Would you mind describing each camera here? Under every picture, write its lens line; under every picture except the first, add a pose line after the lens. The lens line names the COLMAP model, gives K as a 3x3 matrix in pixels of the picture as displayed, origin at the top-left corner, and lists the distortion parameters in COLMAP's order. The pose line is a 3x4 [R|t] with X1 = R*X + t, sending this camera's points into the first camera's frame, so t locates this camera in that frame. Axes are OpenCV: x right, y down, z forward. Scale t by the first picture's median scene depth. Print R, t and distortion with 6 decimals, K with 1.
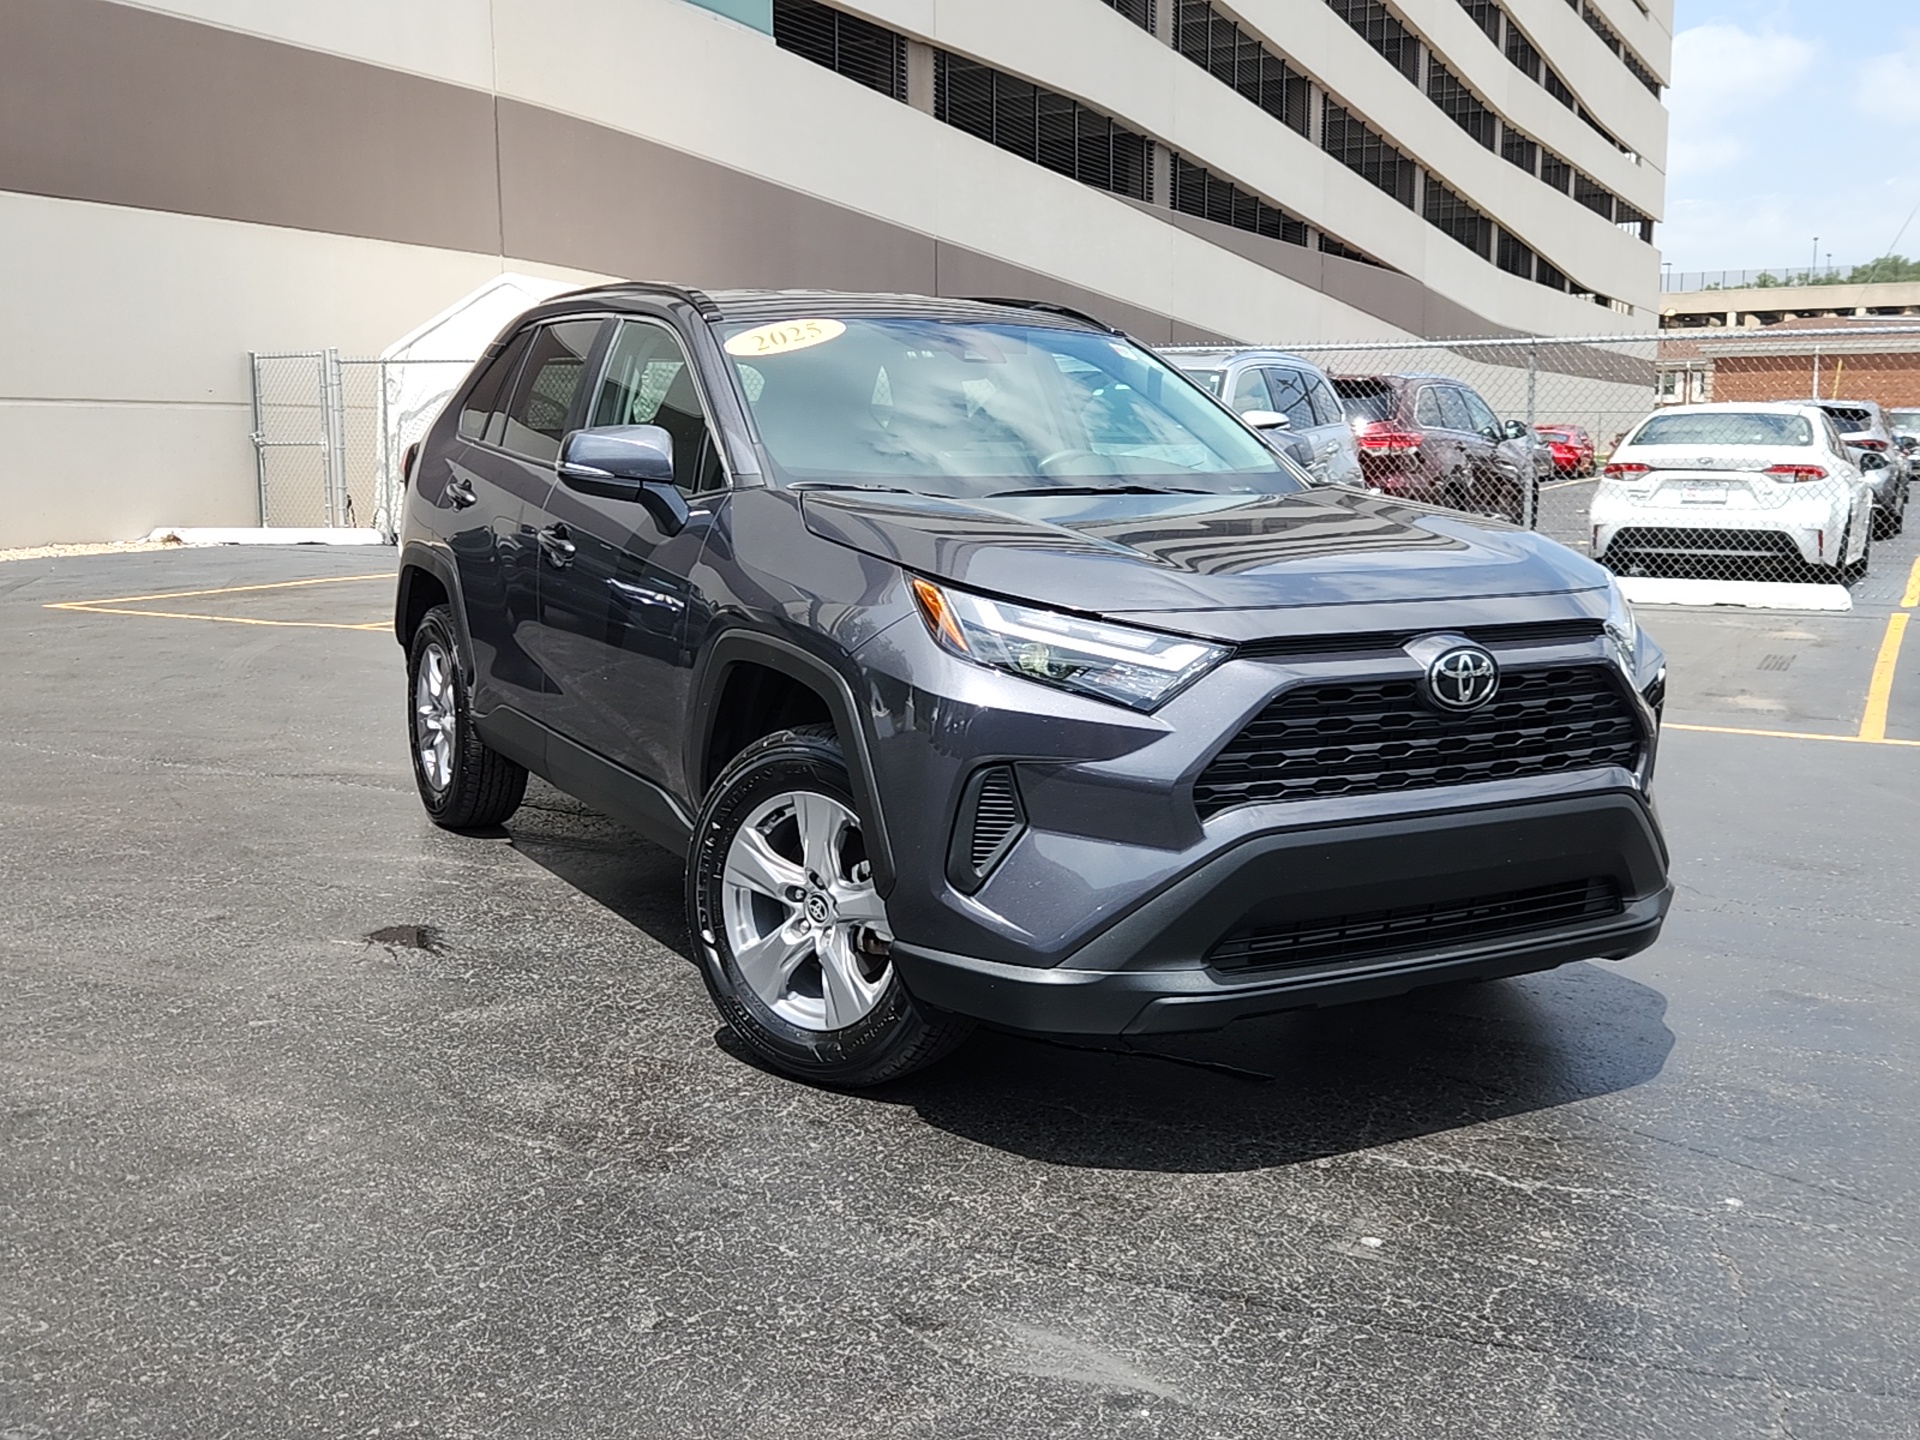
lens RADIAL K [[1769.4, 0, 990.8], [0, 1769.4, 717.6], [0, 0, 1]] dist [0.095985, -0.126239]
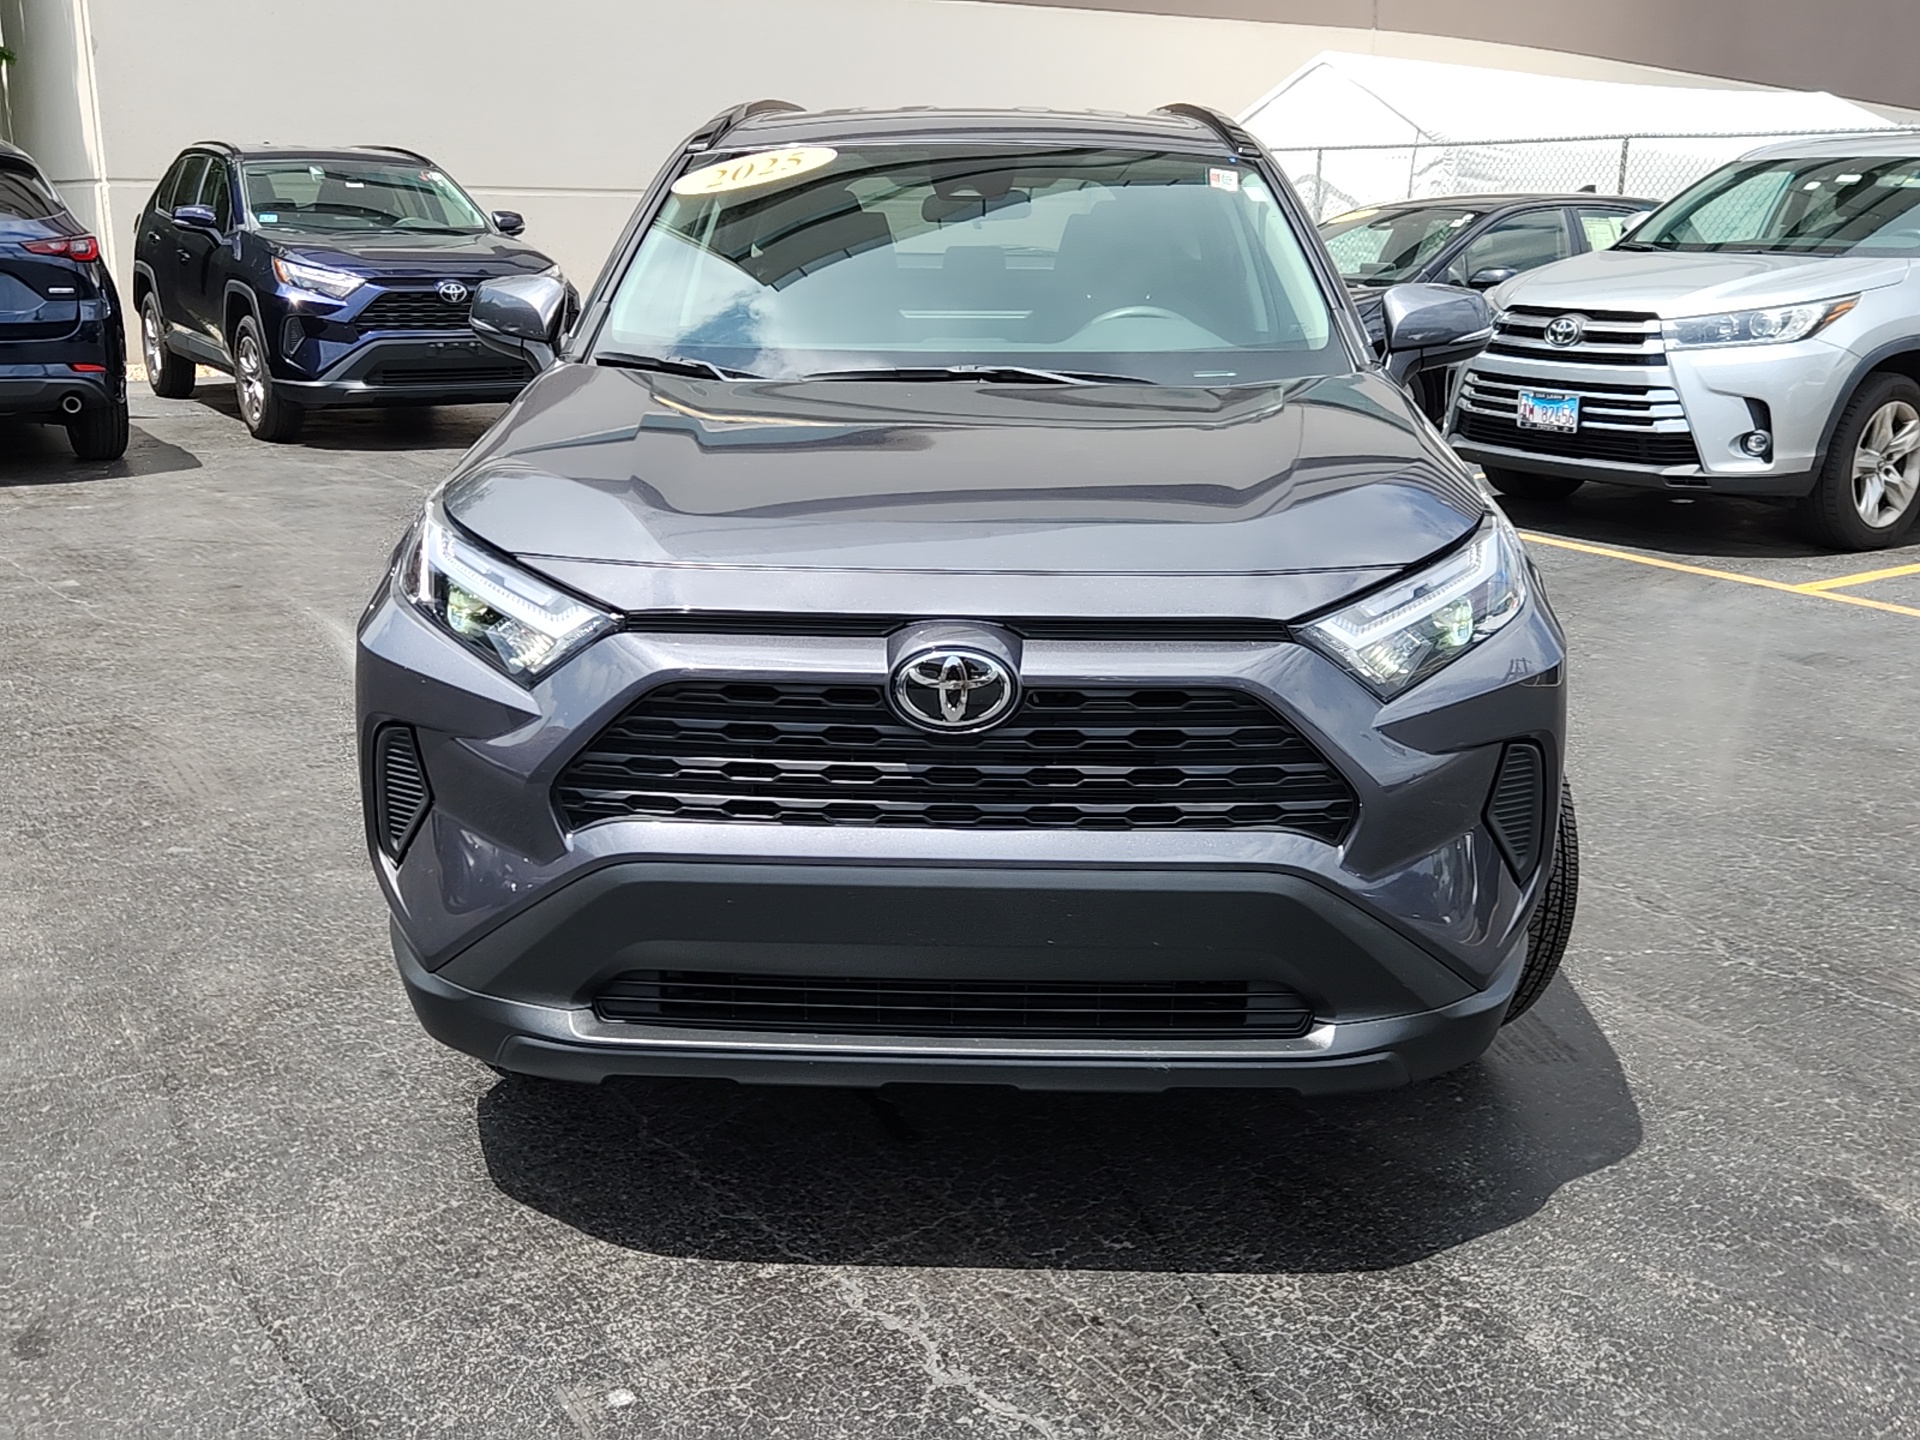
lens RADIAL K [[1769.4, 0, 990.8], [0, 1769.4, 717.6], [0, 0, 1]] dist [0.095985, -0.126239]
pose [[0.872825, 0.133448, -0.469433, 0.623077], [-0.083563, 0.988549, 0.125649, -0.103299], [0.480826, -0.070443, 0.873982, 0.376901]]
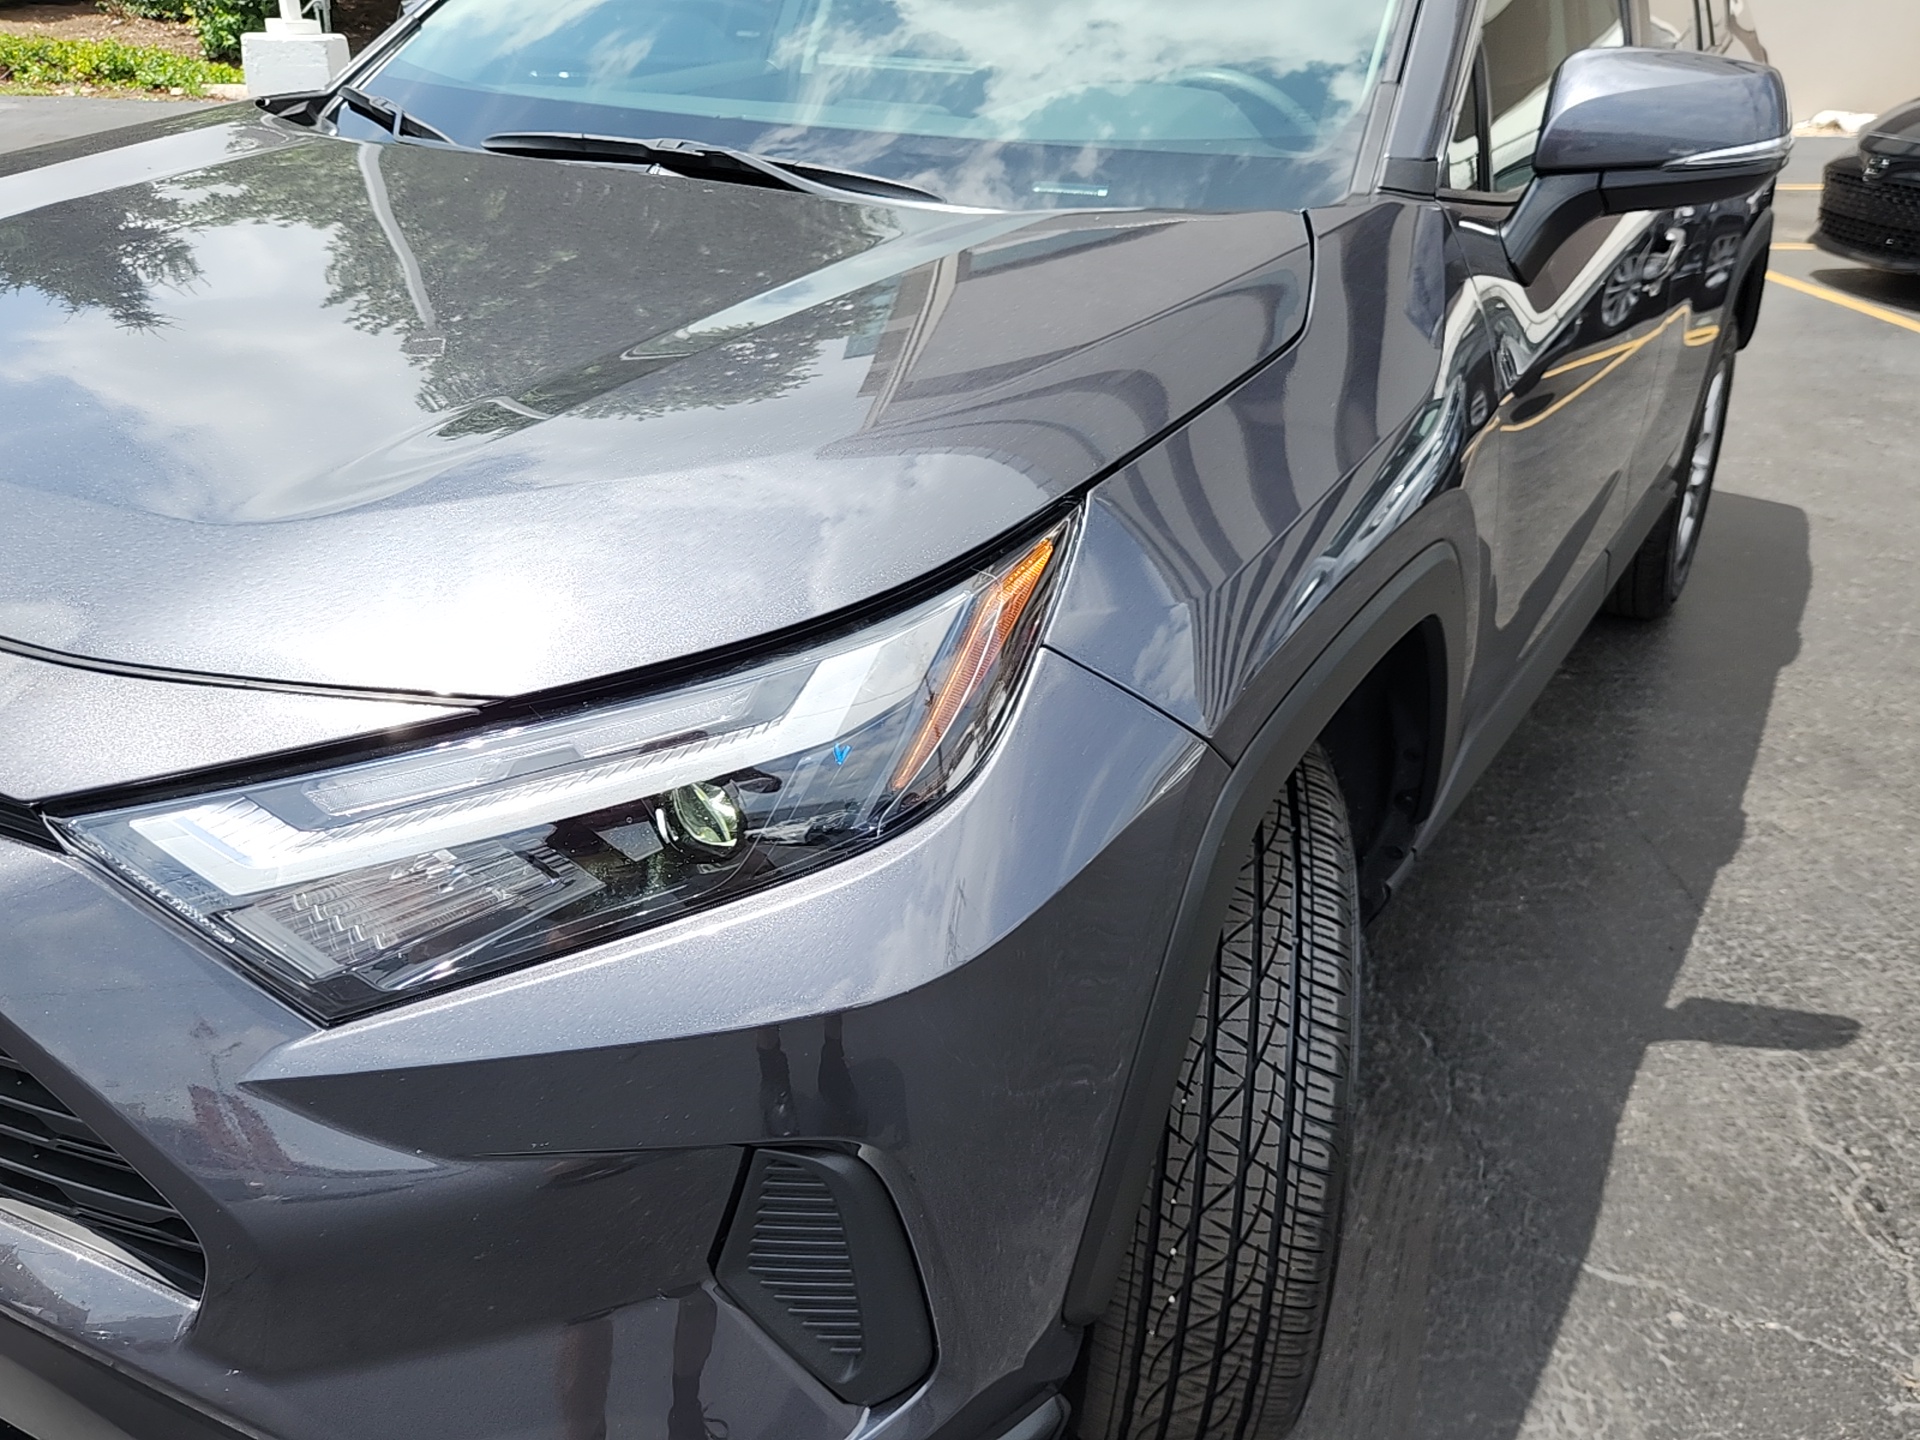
lens RADIAL K [[1653.1, 0, 1000.5], [0, 1653.1, 746.6], [0, 0, 1]] dist [0.019057, -0.005716]
pose [[0.563816, 0.365877, -0.740436, 0.683107], [-0.168598, 0.928629, 0.330488, -0.193075], [0.808508, -0.061499, 0.585262, 1.054483]]
